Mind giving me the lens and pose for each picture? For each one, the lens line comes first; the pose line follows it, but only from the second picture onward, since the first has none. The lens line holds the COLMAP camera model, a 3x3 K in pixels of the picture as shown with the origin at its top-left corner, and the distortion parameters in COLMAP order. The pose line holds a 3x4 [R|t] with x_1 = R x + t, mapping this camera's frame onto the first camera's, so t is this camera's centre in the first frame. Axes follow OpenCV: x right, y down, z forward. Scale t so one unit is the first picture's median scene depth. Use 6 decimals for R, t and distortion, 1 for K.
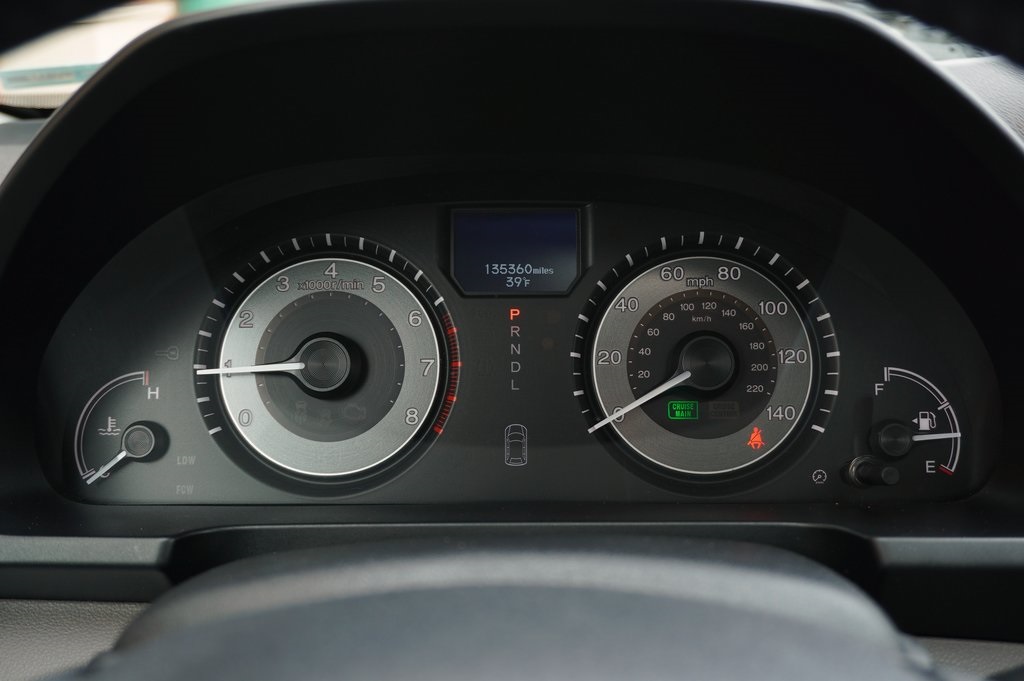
lens RADIAL K [[1156.3, 0, 505.1], [0, 1156.3, 338.9], [0, 0, 1]] dist [-0.004855, 0.000000]
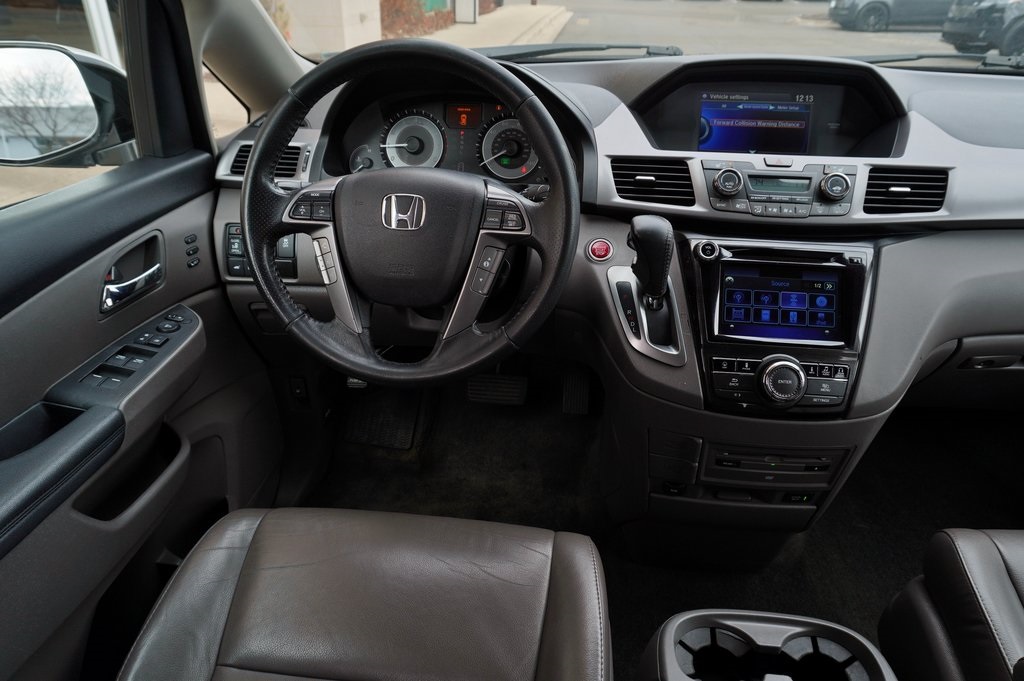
lens RADIAL K [[690.5, 0, 502.5], [0, 690.5, 340.4], [0, 0, 1]] dist [-0.039117, 0.022656]
pose [[0.992918, 0.069530, -0.096332, 0.401286], [-0.047488, 0.975537, 0.214646, 0.150010], [0.108900, -0.208552, 0.971930, -1.311584]]
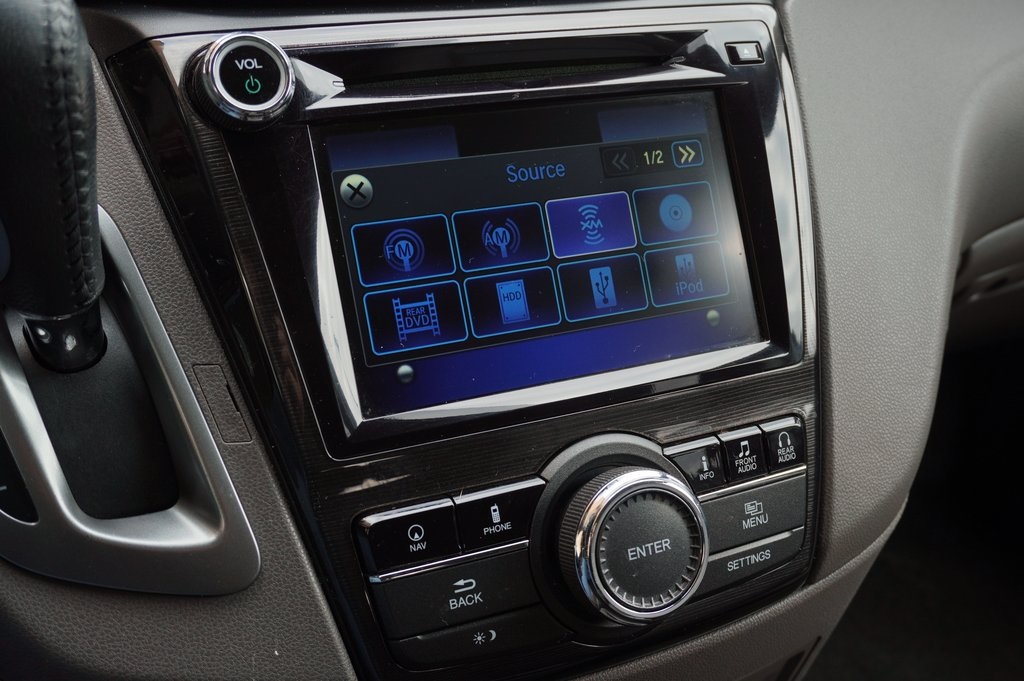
lens RADIAL K [[1156.3, 0, 509.5], [0, 1156.3, 347.0], [0, 0, 1]] dist [-0.004855, 0.000000]
pose [[0.895068, -0.155632, 0.417890, 0.574072], [0.030481, 0.956282, 0.290855, 0.241511], [-0.444887, -0.247597, 0.860681, -0.134792]]
